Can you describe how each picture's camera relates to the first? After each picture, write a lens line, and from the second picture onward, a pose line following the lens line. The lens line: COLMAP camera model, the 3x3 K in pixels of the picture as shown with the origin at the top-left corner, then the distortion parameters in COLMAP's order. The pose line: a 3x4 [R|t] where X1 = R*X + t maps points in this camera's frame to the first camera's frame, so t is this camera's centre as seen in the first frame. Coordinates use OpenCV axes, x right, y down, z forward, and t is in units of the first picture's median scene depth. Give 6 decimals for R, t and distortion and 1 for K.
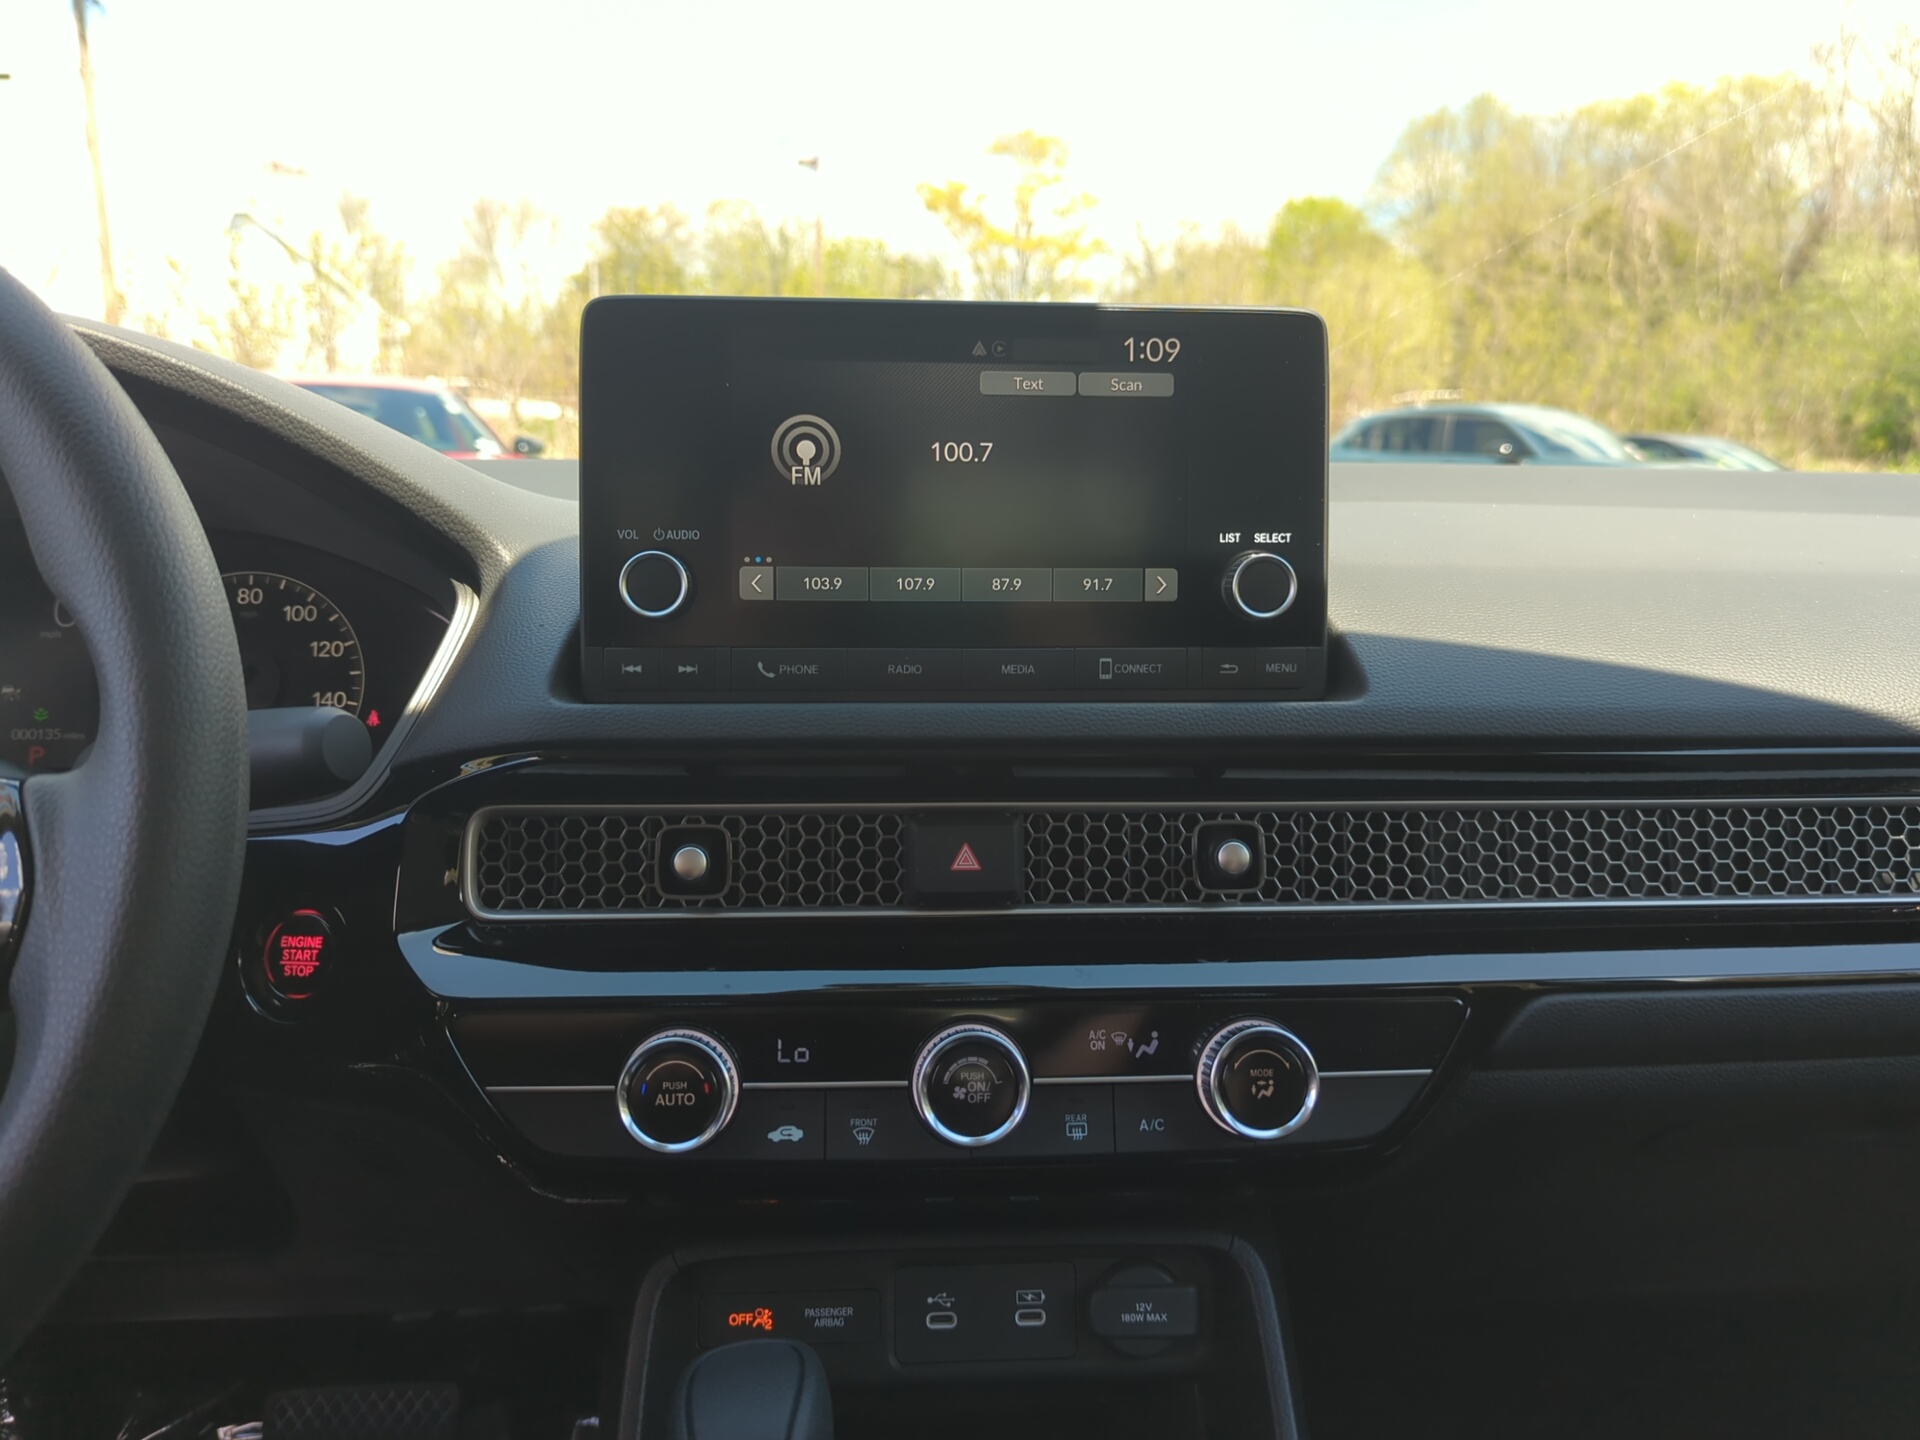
lens RADIAL K [[1564.9, 0, 973.8], [0, 1564.9, 690.8], [0, 0, 1]] dist [0.052753, -0.054803]
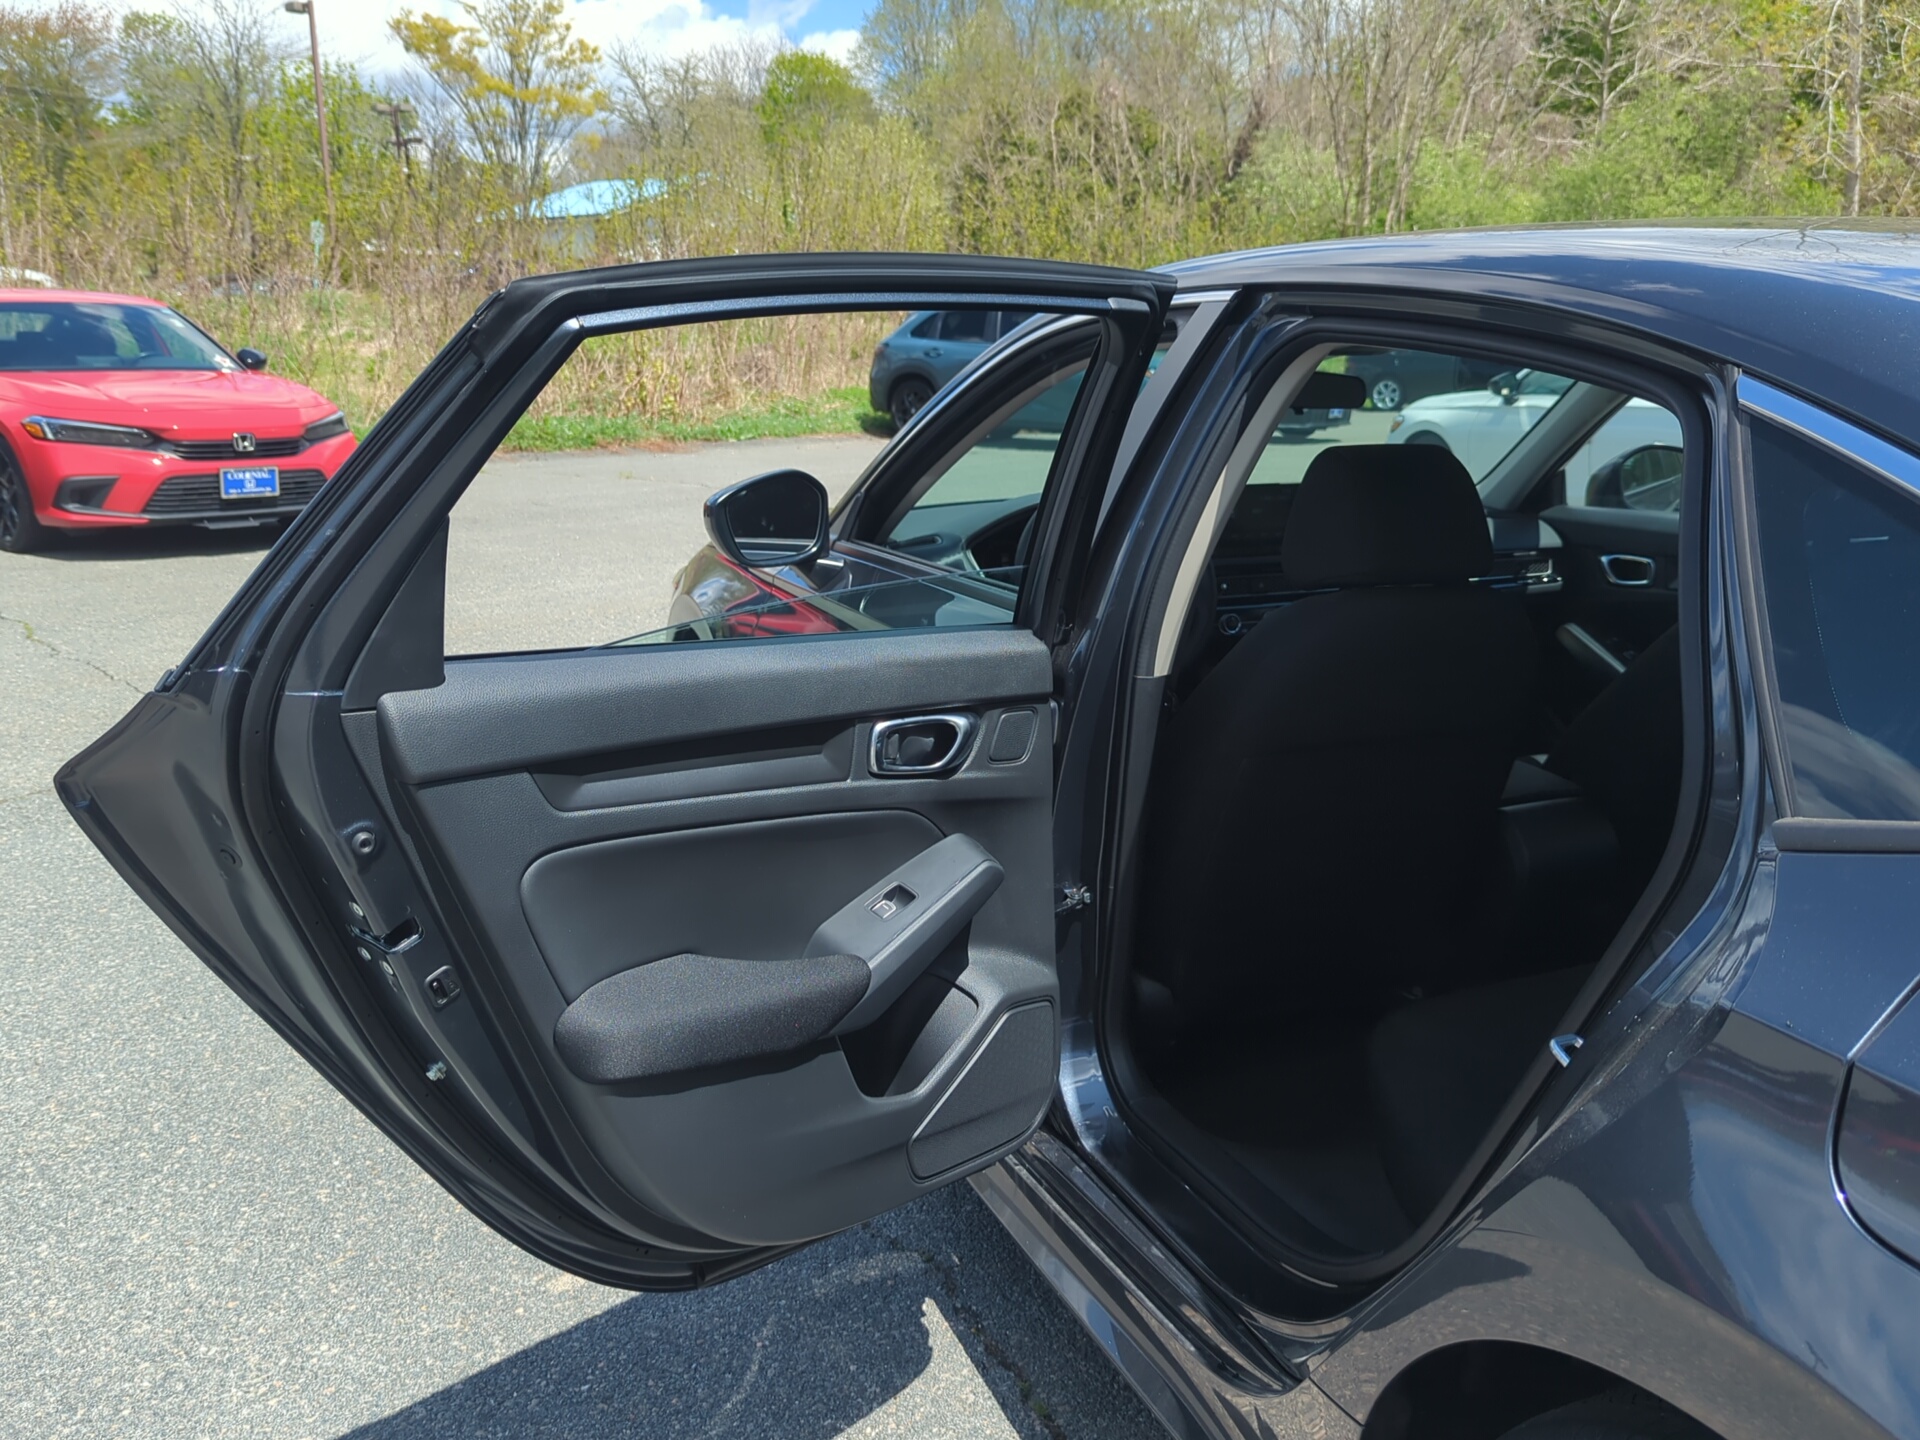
lens RADIAL K [[1564.9, 0, 973.8], [0, 1564.9, 690.8], [0, 0, 1]] dist [0.052753, -0.054803]
pose [[0.950752, -0.072375, 0.301385, -2.671809], [0.044977, 0.994279, 0.096882, -0.111961], [-0.306673, -0.078555, 0.948568, -4.060501]]
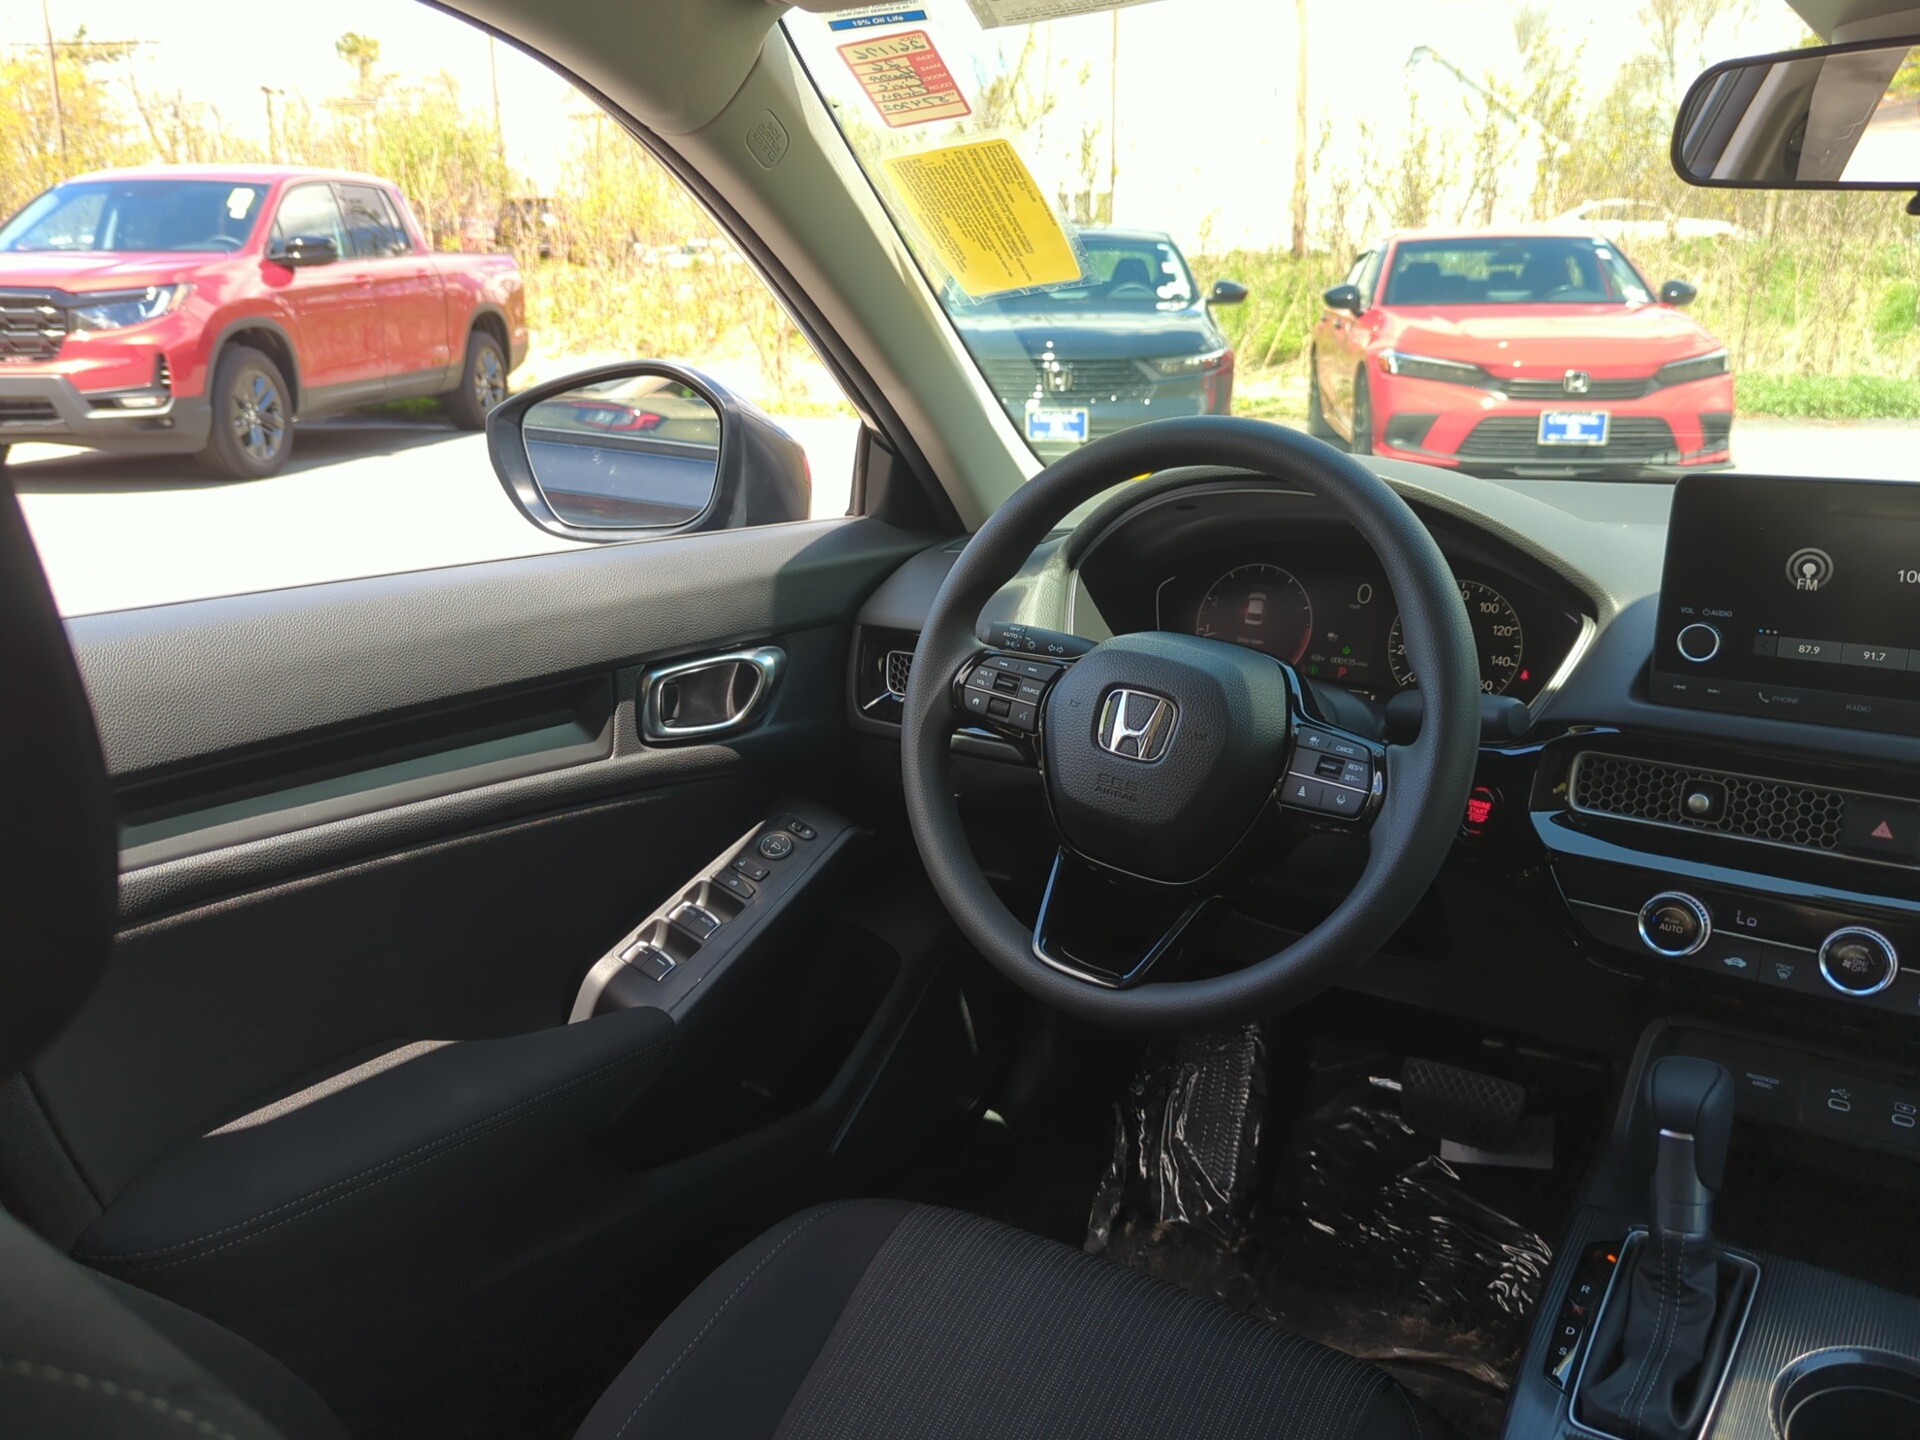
lens RADIAL K [[1558.7, 0, 967.8], [0, 1558.7, 688.0], [0, 0, 1]] dist [0.017471, 0.004108]
pose [[0.772177, 0.136156, -0.620648, 0.243301], [-0.067433, 0.988816, 0.133026, -0.184395], [0.631819, -0.060868, 0.772722, -0.820415]]
